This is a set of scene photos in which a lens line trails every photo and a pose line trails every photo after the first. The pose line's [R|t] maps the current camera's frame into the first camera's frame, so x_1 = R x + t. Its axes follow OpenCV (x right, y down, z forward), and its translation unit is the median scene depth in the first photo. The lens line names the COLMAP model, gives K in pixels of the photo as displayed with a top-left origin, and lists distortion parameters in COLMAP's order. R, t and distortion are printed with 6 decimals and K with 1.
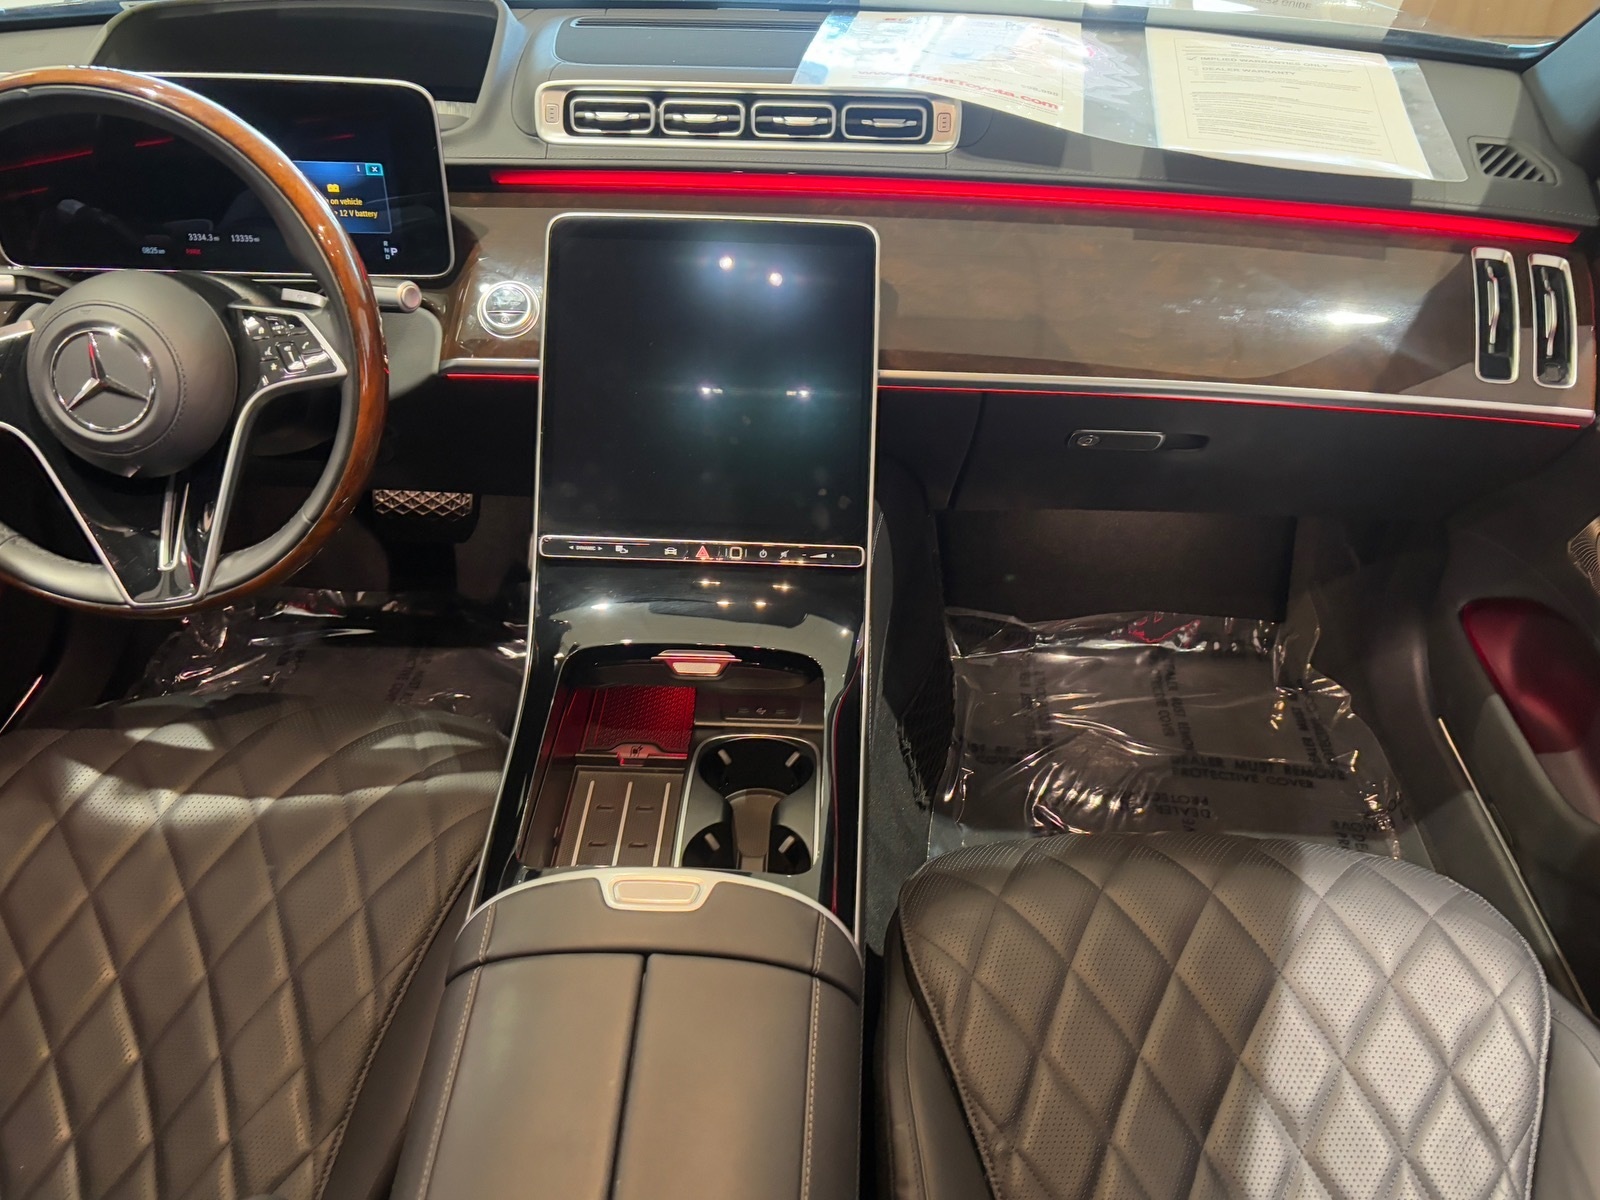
lens RADIAL K [[1310.8, 0, 809.5], [0, 1310.8, 588.4], [0, 0, 1]] dist [0.037709, -0.038939]
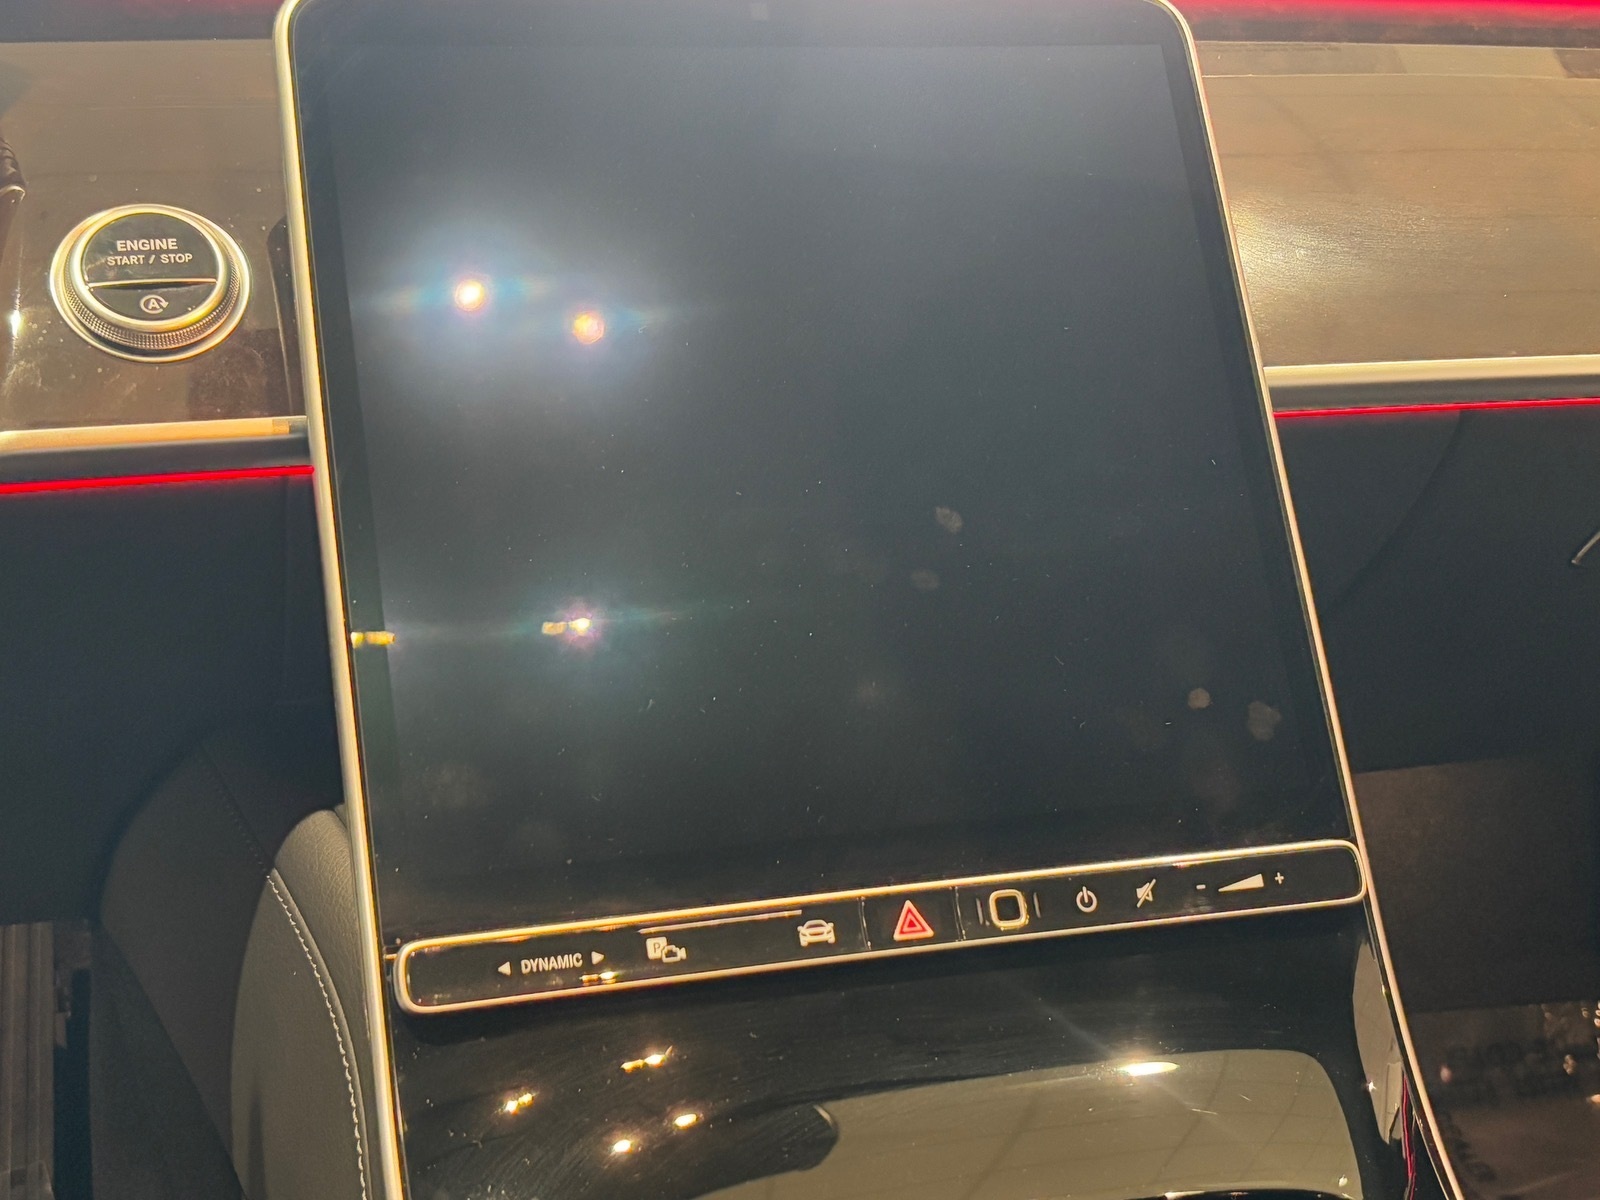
lens RADIAL K [[2219.0, 0, 792.0], [0, 2219.0, 606.0], [0, 0, 1]] dist [0.096001, 0.000000]
pose [[0.946047, -0.097331, 0.309065, -0.257401], [0.164317, 0.966187, -0.198702, 0.000971], [-0.279275, 0.238766, 0.930052, 0.461493]]
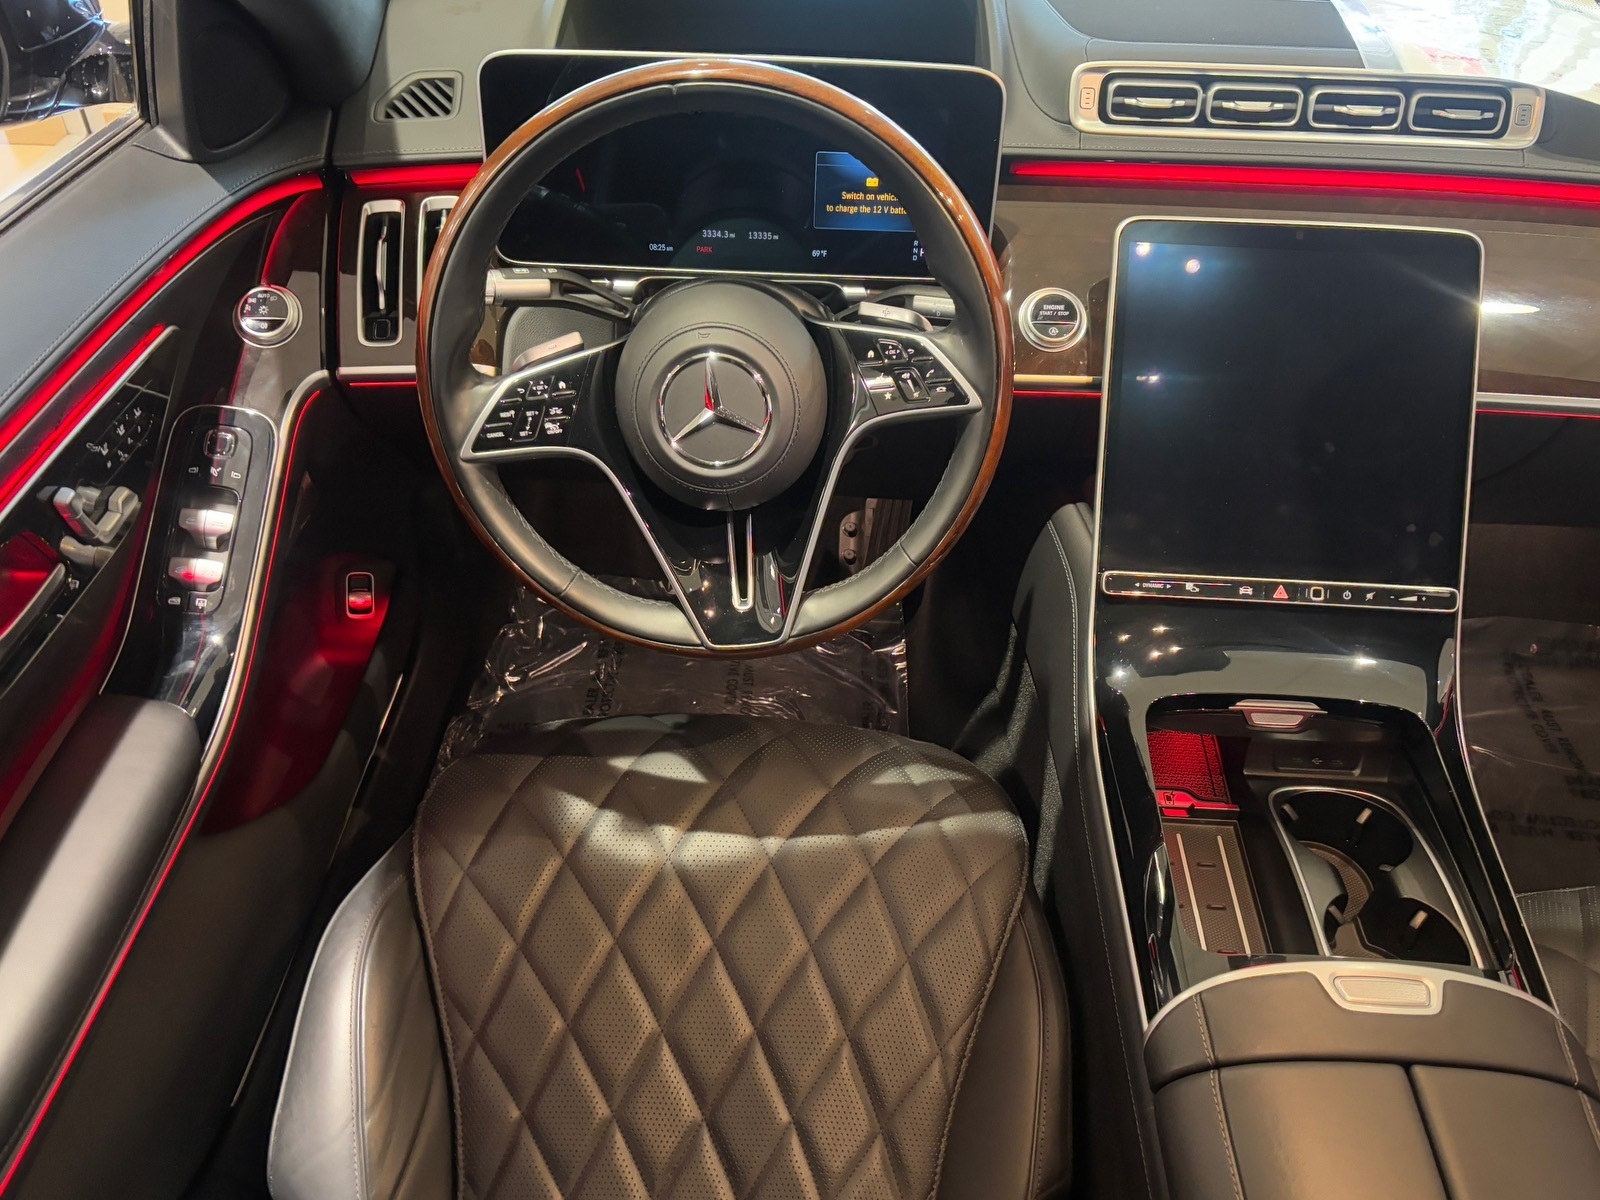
lens RADIAL K [[1310.8, 0, 801.0], [0, 1310.8, 612.0], [0, 0, 1]] dist [0.037709, -0.038939]
pose [[0.999845, 0.017463, 0.002380, -0.401812], [-0.017587, 0.997362, 0.070429, -0.069875], [-0.001144, -0.070460, 0.997514, 0.070863]]
